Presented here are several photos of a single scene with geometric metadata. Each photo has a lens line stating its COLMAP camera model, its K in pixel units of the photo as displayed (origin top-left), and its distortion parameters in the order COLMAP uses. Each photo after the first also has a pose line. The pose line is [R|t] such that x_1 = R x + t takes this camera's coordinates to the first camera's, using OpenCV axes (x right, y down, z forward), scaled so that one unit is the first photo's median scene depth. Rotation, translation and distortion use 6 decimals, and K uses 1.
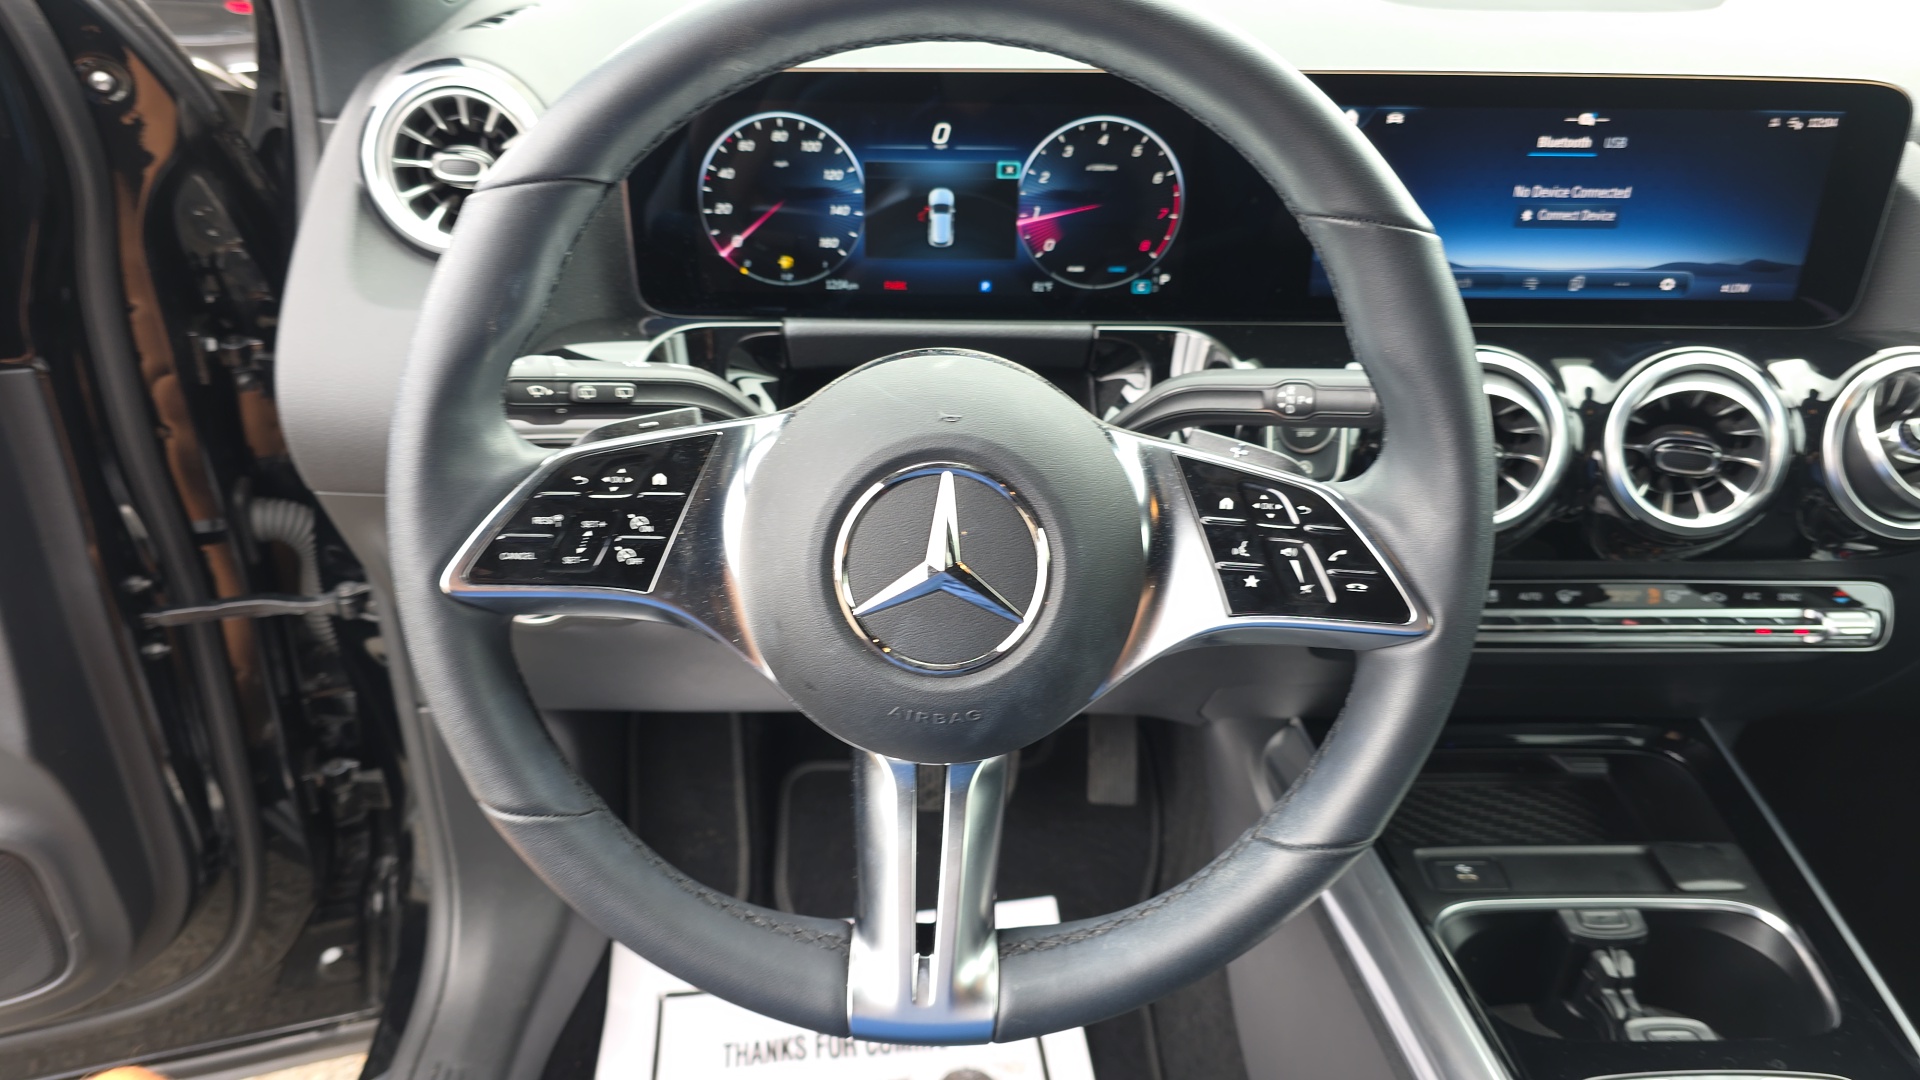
lens RADIAL K [[1327.0, 0, 952.6], [0, 1327.0, 559.7], [0, 0, 1]] dist [0.049649, -0.063872]
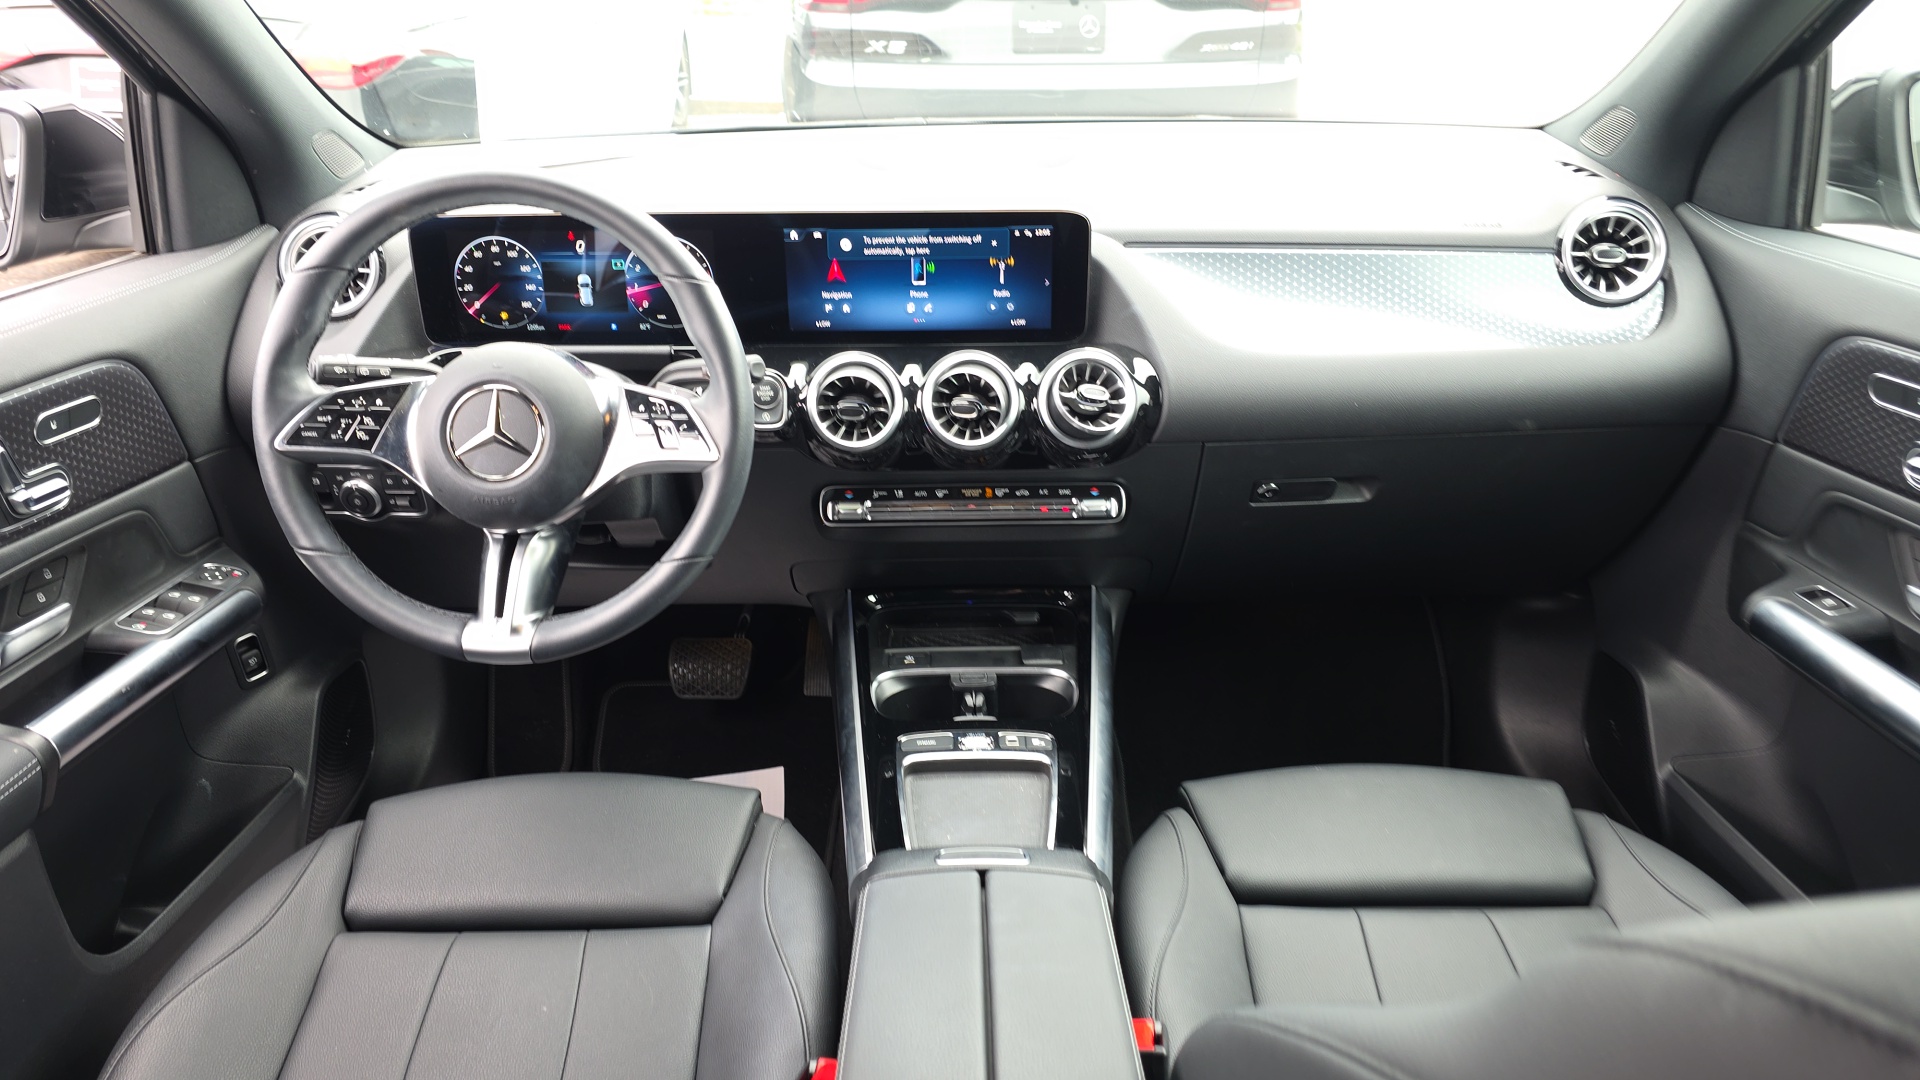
lens RADIAL K [[1283.8, 0, 936.9], [0, 1283.8, 549.1], [0, 0, 1]] dist [0.069459, -0.072208]
pose [[0.999416, -0.013501, -0.031378, 0.545597], [0.010859, 0.996499, -0.082897, 0.264031], [0.032387, 0.082508, 0.996064, -0.770236]]
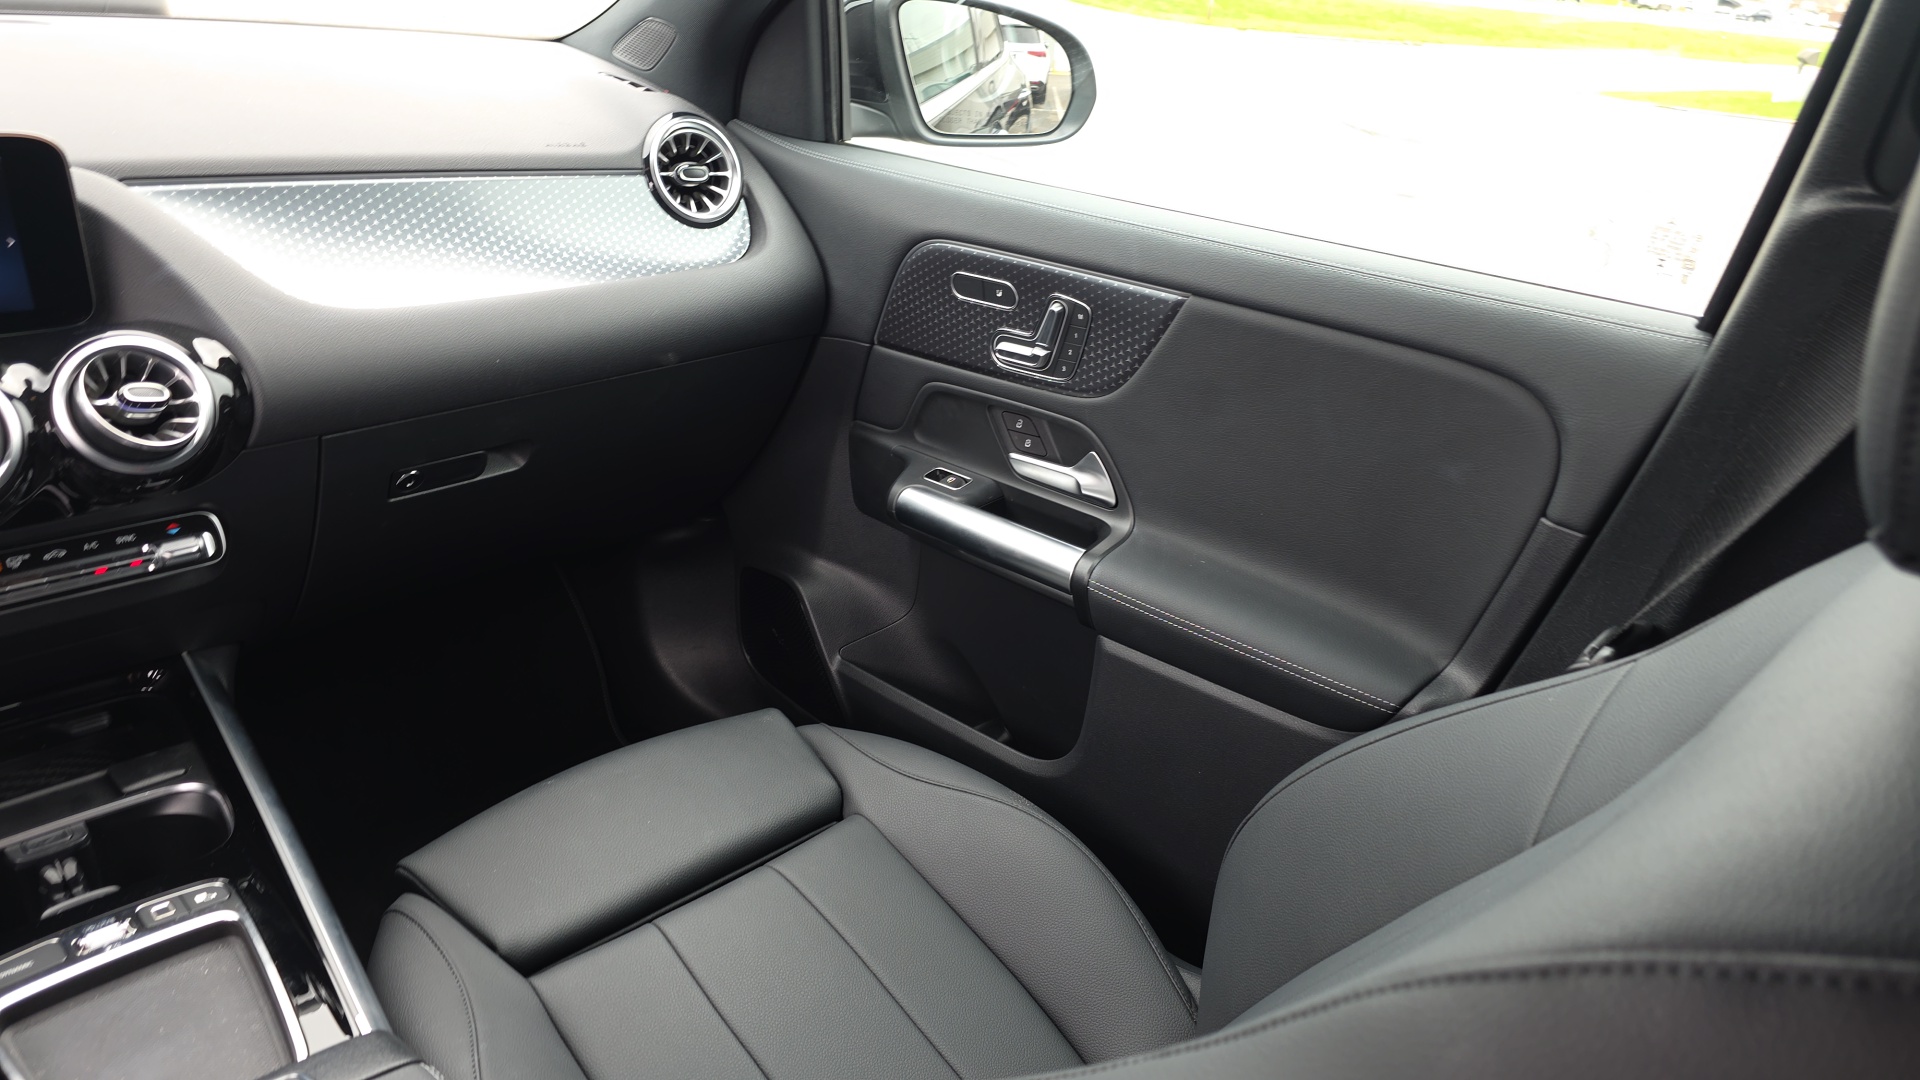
lens RADIAL K [[1291.8, 0, 964.3], [0, 1291.8, 541.6], [0, 0, 1]] dist [0.065148, -0.064760]
pose [[0.716205, -0.247902, 0.652376, 0.415196], [0.267097, 0.960981, 0.071941, 0.163256], [-0.644755, 0.122723, 0.754473, -0.466168]]
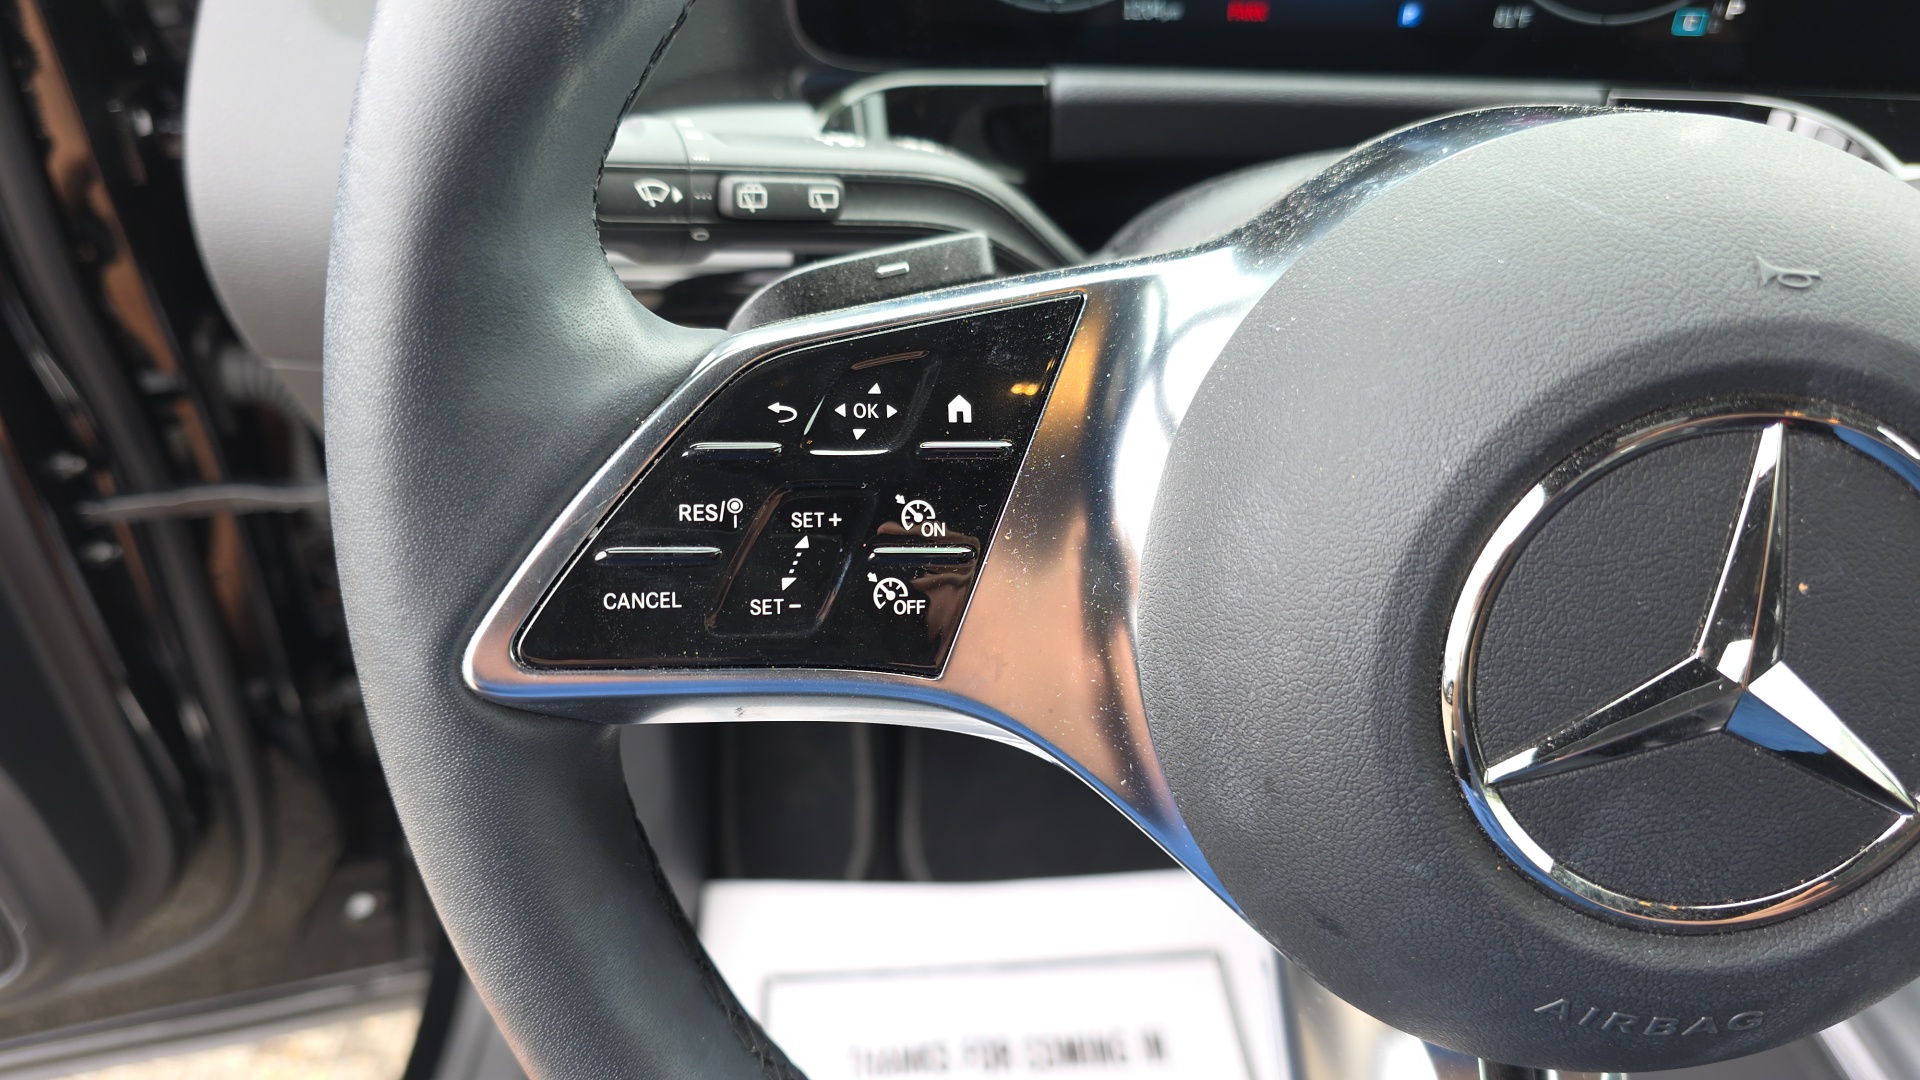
lens RADIAL K [[1349.2, 0, 957.6], [0, 1349.2, 602.4], [0, 0, 1]] dist [-0.009890, -0.002529]
pose [[0.999354, 0.024671, -0.026116, -0.151217], [-0.020210, 0.987057, 0.159088, -0.049308], [0.029703, -0.158458, 0.986919, 0.410221]]
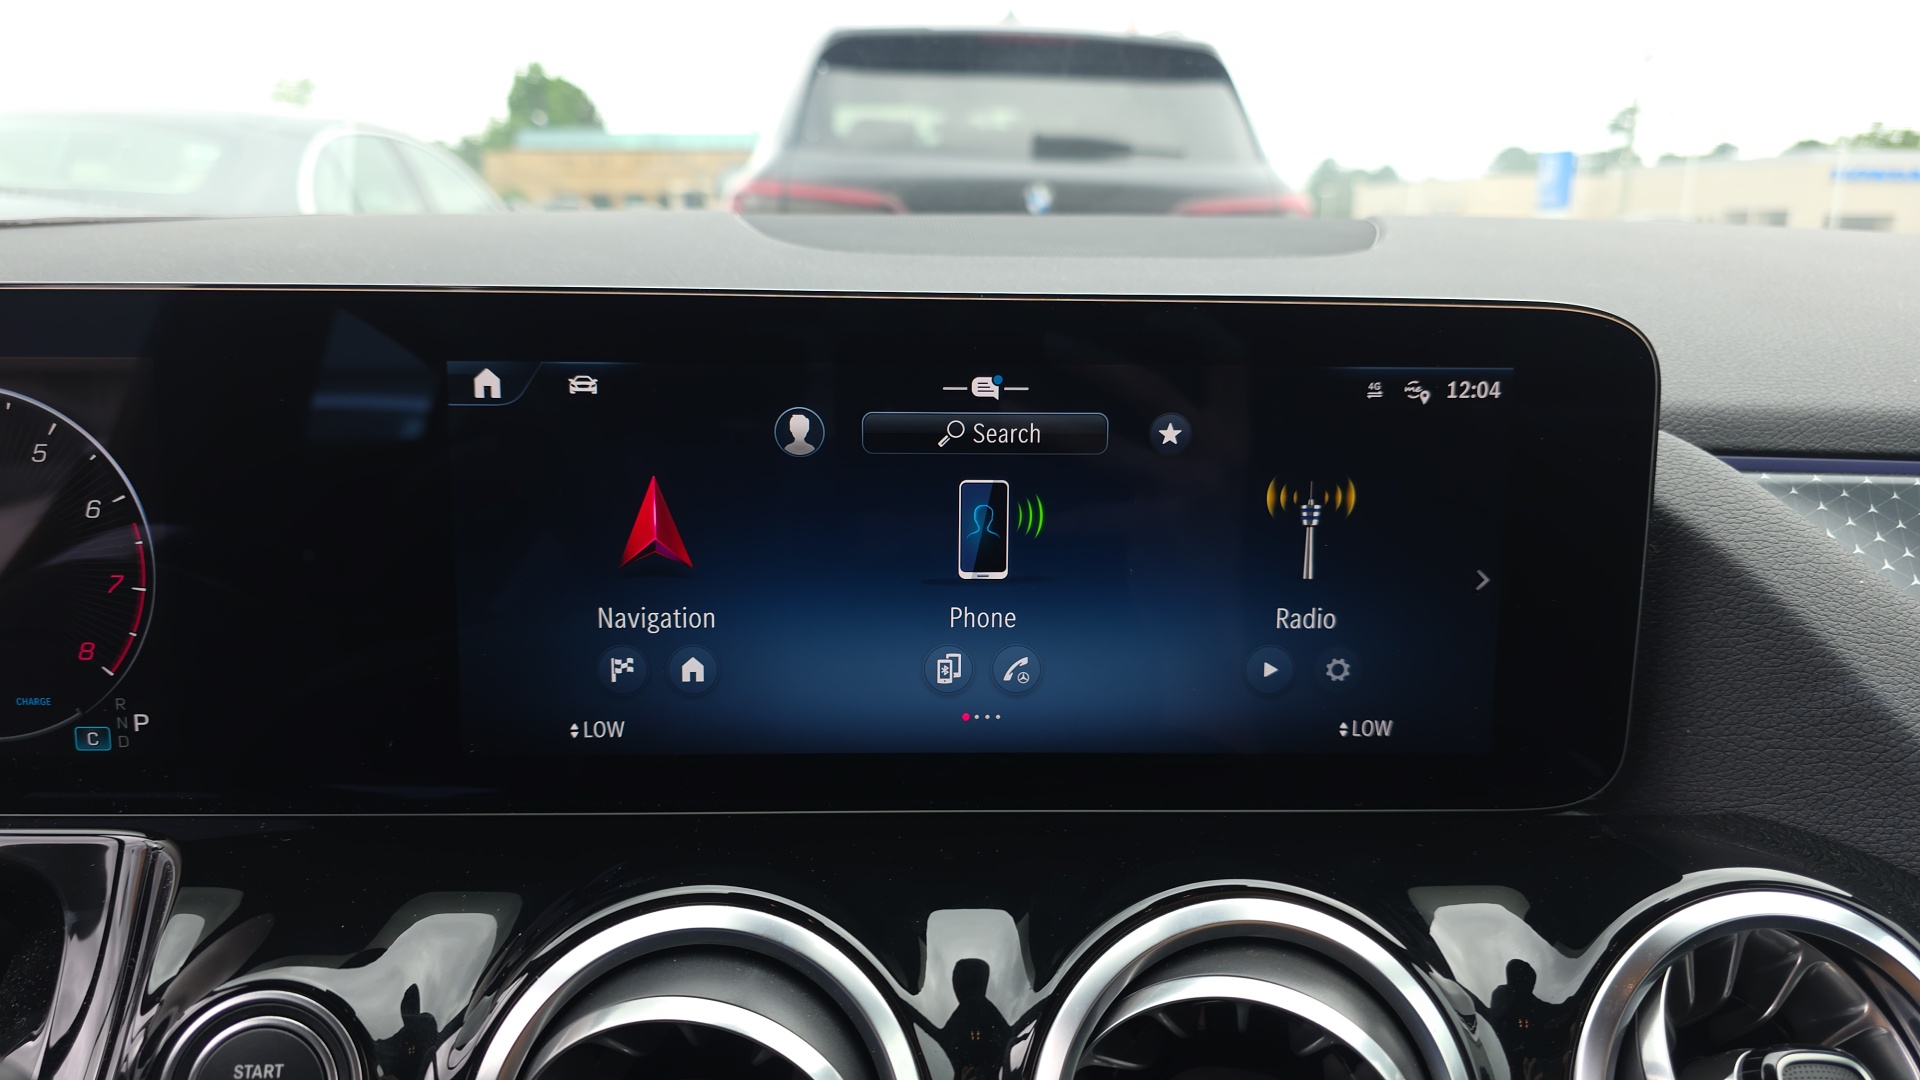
lens RADIAL K [[1340.6, 0, 961.0], [0, 1340.6, 551.2], [0, 0, 1]] dist [0.004069, -0.001329]
pose [[0.999460, -0.008500, 0.031754, 0.444460], [0.017516, 0.955129, -0.295671, -0.129672], [-0.027816, 0.296067, 0.954762, 0.554217]]
